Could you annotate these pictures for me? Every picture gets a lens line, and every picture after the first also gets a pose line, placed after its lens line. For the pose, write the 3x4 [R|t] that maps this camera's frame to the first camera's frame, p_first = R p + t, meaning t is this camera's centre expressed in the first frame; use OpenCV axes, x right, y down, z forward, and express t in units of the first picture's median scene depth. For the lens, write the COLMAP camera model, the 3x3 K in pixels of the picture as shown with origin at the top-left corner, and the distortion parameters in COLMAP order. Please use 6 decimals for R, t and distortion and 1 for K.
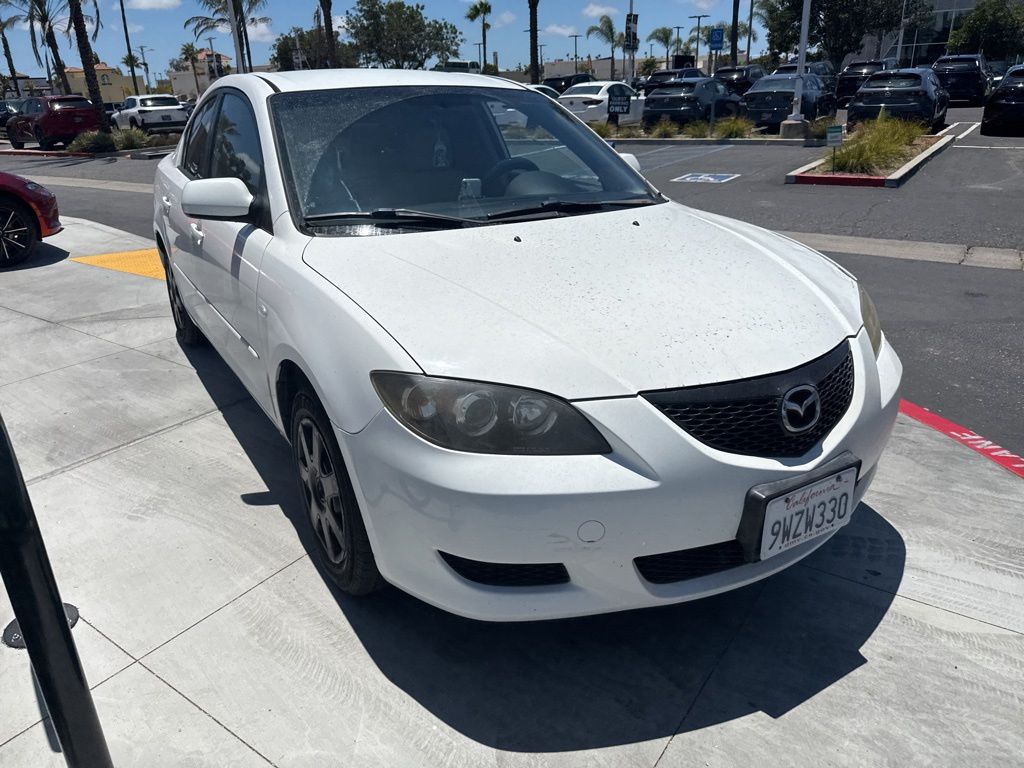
lens RADIAL K [[726.8, 0, 504.4], [0, 726.8, 384.2], [0, 0, 1]] dist [0.020816, -0.026428]
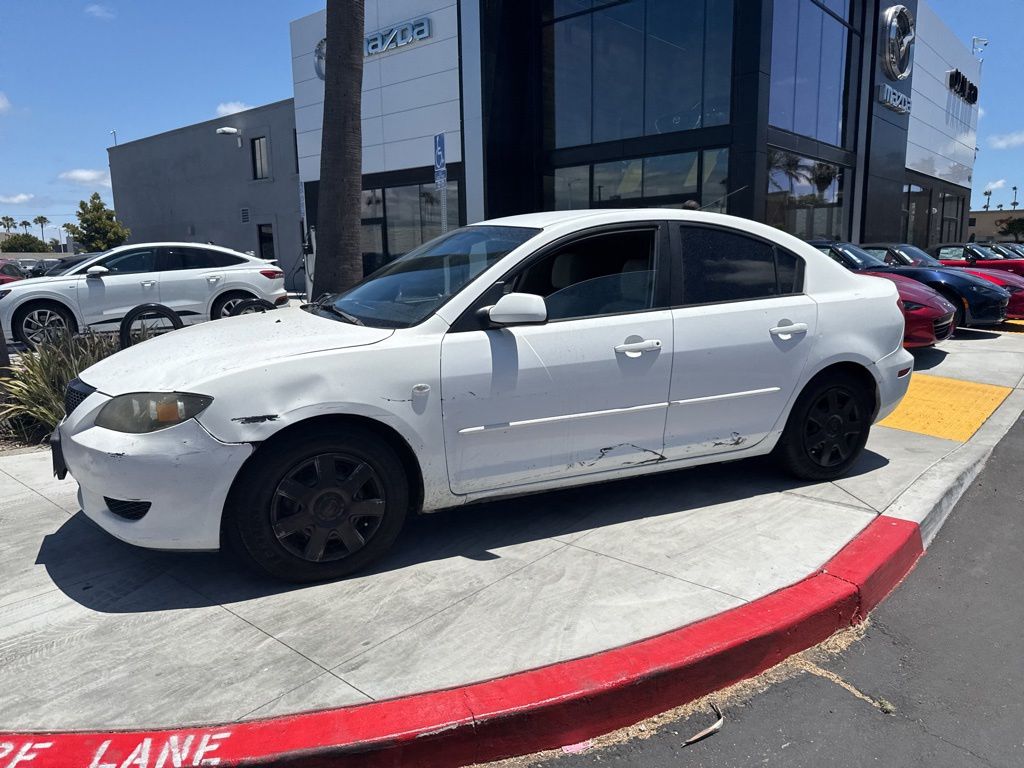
lens RADIAL K [[721.4, 0, 507.1], [0, 721.4, 382.2], [0, 0, 1]] dist [0.046595, -0.063927]
pose [[-0.096273, 0.207185, -0.973553, 1.335438], [-0.358266, 0.905328, 0.228094, -0.520865], [0.928643, 0.370750, -0.012931, 1.303312]]
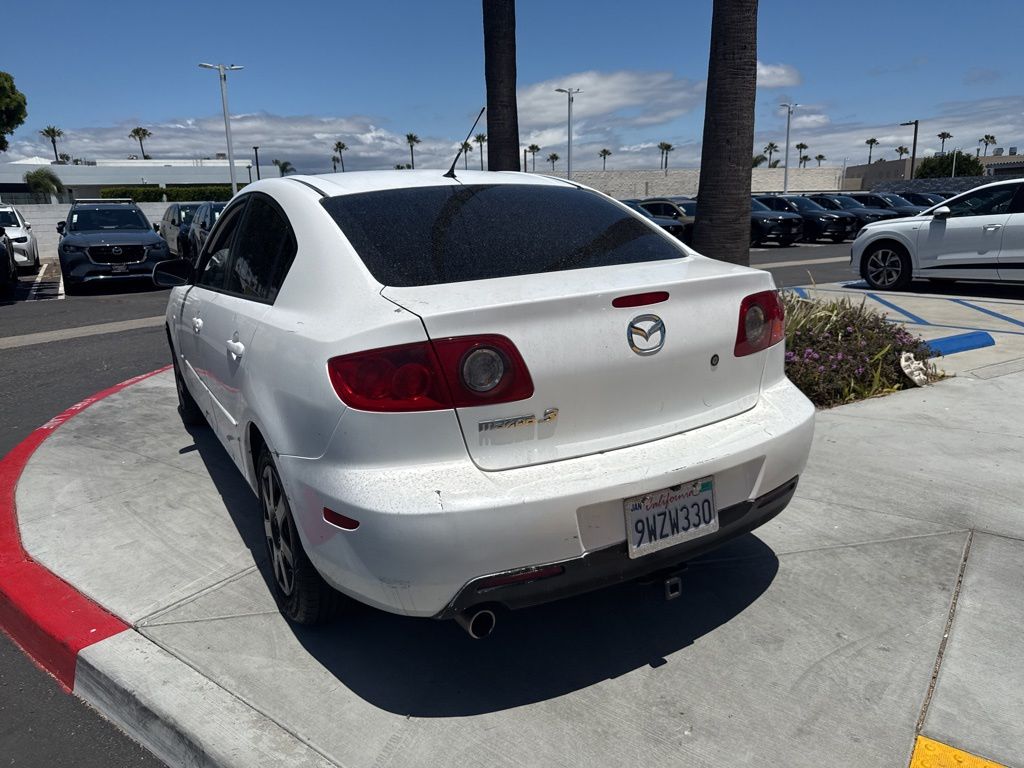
lens RADIAL K [[726.0, 0, 506.8], [0, 726.0, 377.0], [0, 0, 1]] dist [0.029922, -0.043872]
pose [[-0.997743, 0.054691, 0.038952, -0.499895], [0.067142, 0.816461, 0.573483, -0.995079], [-0.000438, 0.574804, -0.818291, 2.579418]]
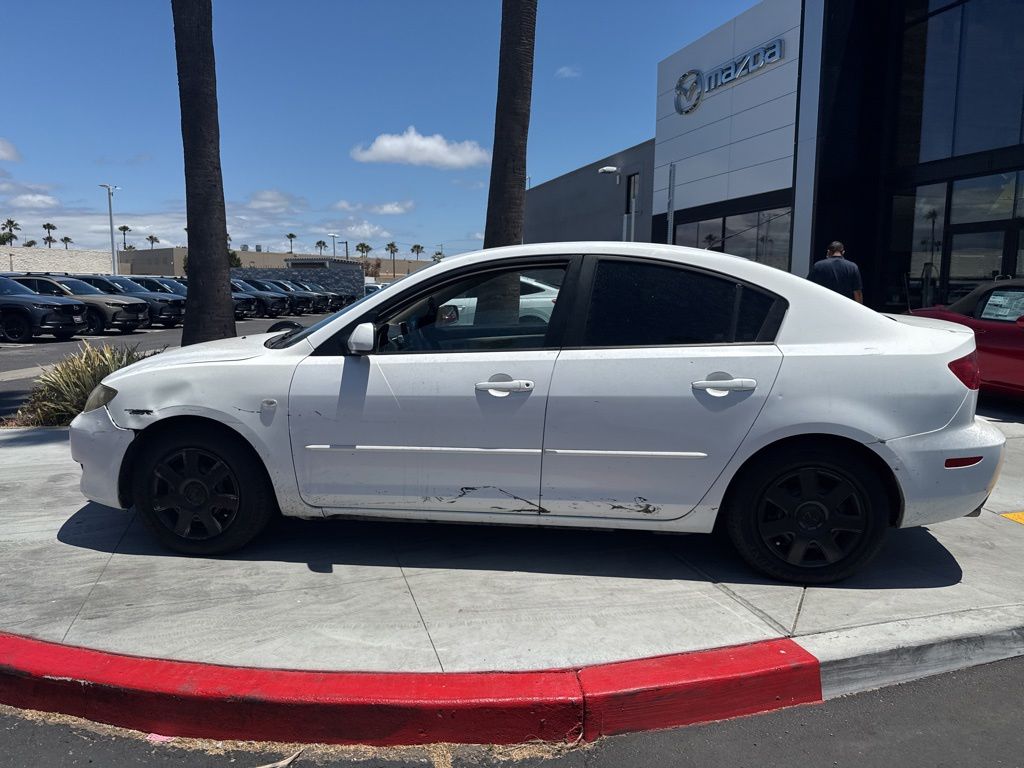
lens RADIAL K [[721.2, 0, 507.6], [0, 721.2, 377.6], [0, 0, 1]] dist [0.033004, -0.040268]
pose [[-0.607875, 0.131142, -0.783129, 1.001957], [-0.283638, 0.885333, 0.368421, -0.820761], [0.741645, 0.446079, -0.500975, 2.063528]]
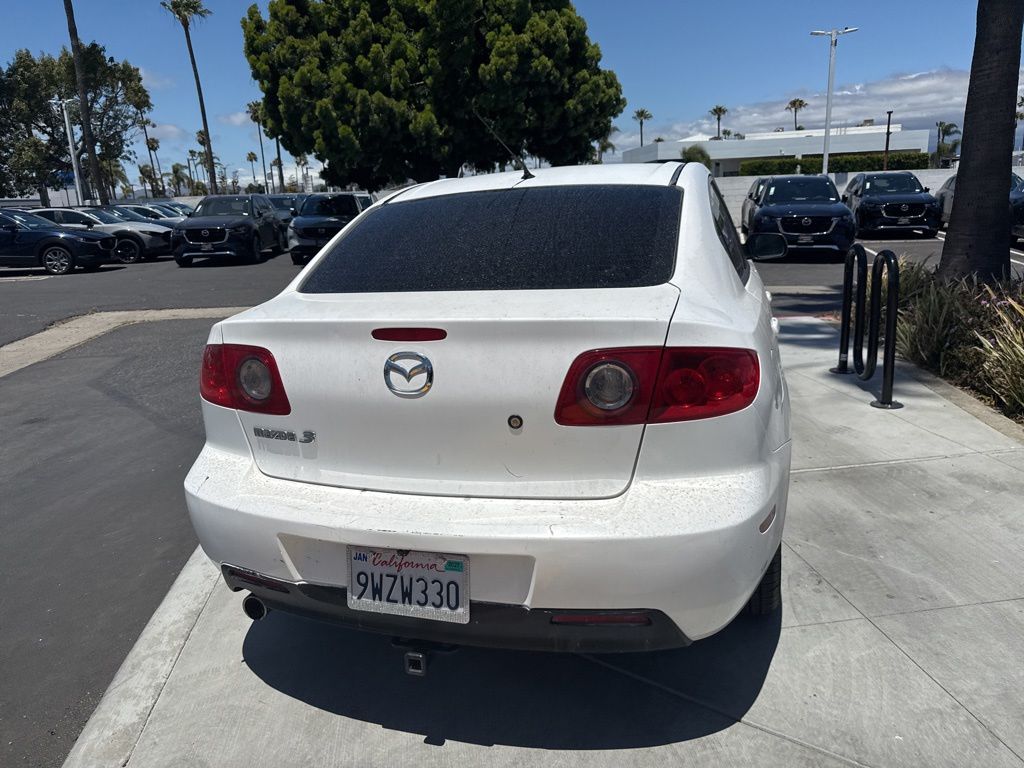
lens RADIAL K [[728.5, 0, 506.6], [0, 728.5, 376.6], [0, 0, 1]] dist [0.024837, -0.036131]
pose [[-0.663399, -0.119569, 0.738651, -1.163060], [0.334734, 0.835446, 0.435870, -0.849167], [-0.669219, 0.536407, -0.514211, 2.224258]]
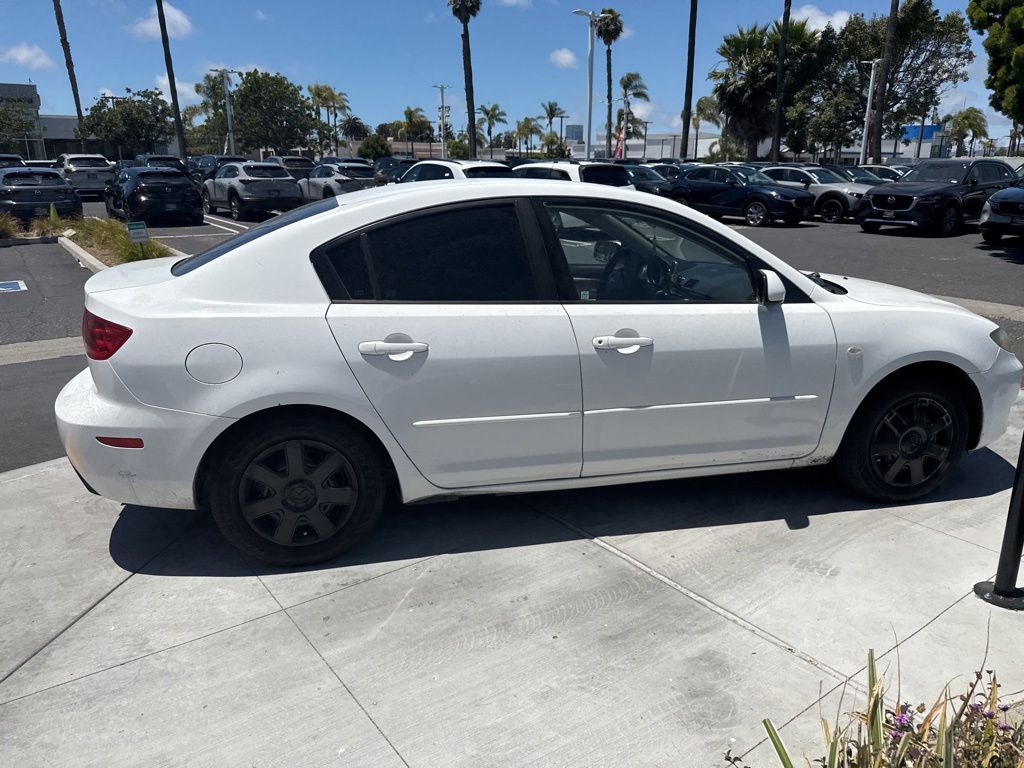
lens RADIAL K [[721.2, 0, 507.6], [0, 721.2, 377.6], [0, 0, 1]] dist [0.033004, -0.040268]
pose [[0.313906, -0.230749, 0.920987, -1.564422], [0.344194, 0.931691, 0.116117, -0.378174], [-0.884869, 0.280548, 0.371886, 0.924898]]
